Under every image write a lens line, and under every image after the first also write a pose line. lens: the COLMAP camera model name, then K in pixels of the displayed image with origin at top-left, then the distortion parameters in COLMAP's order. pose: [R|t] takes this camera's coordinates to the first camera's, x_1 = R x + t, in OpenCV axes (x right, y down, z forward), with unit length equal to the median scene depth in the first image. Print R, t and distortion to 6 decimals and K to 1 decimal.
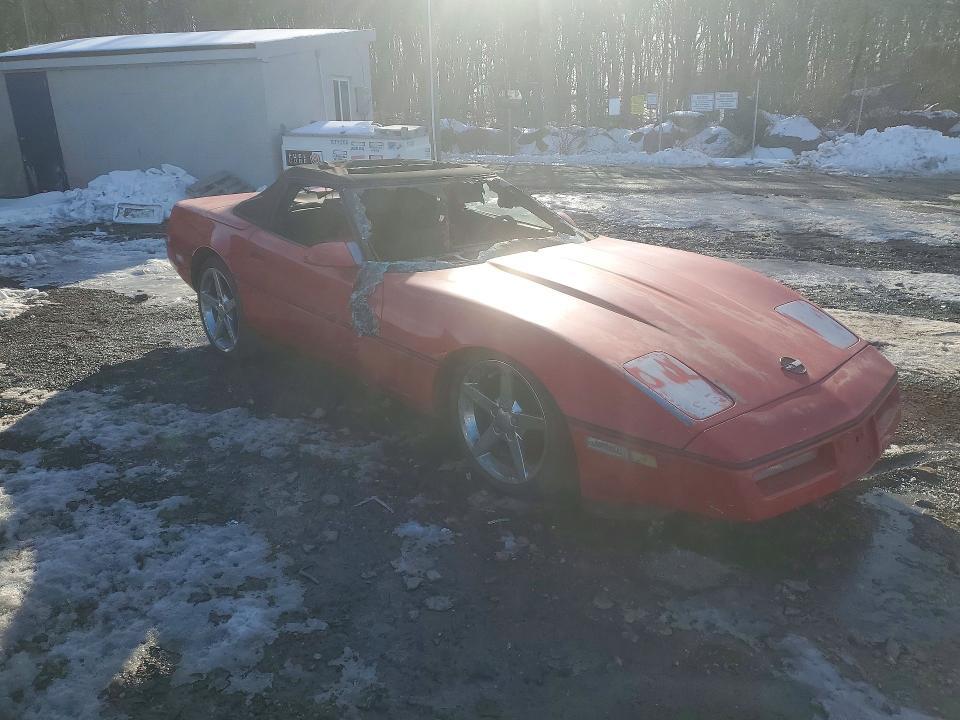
lens RADIAL K [[771.2, 0, 479.2], [0, 771.2, 362.1], [0, 0, 1]] dist [0.027954, -0.004187]
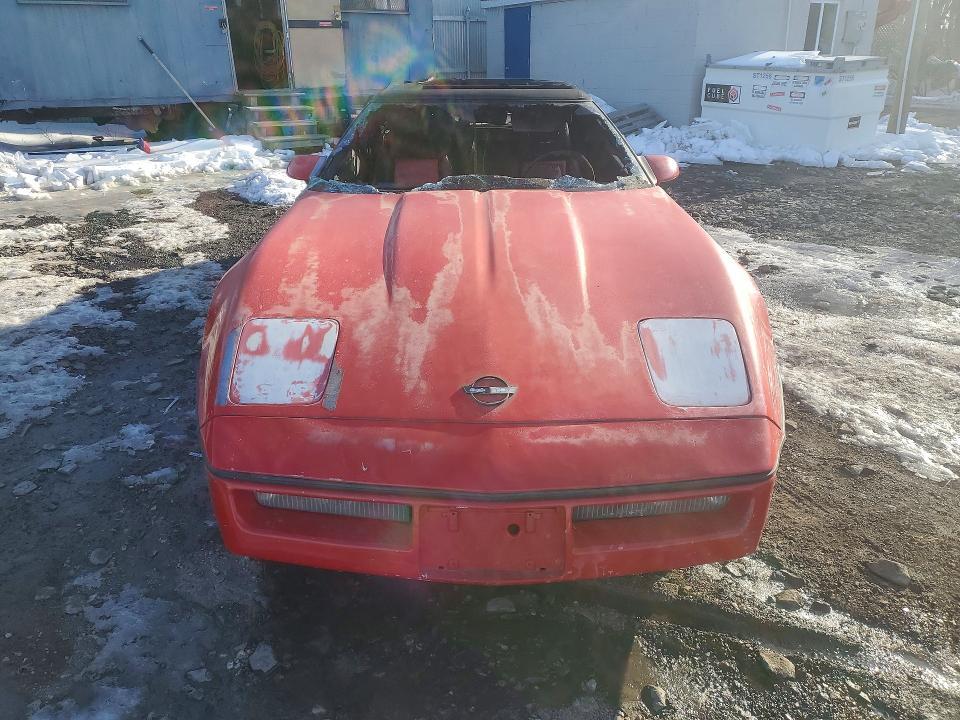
lens RADIAL K [[771.2, 0, 479.1], [0, 771.2, 358.8], [0, 0, 1]] dist [0.027954, -0.004187]
pose [[0.710132, 0.262132, -0.653452, 0.758058], [-0.220243, 0.964235, 0.147455, -0.108661], [0.668734, 0.039205, 0.742467, 0.460946]]
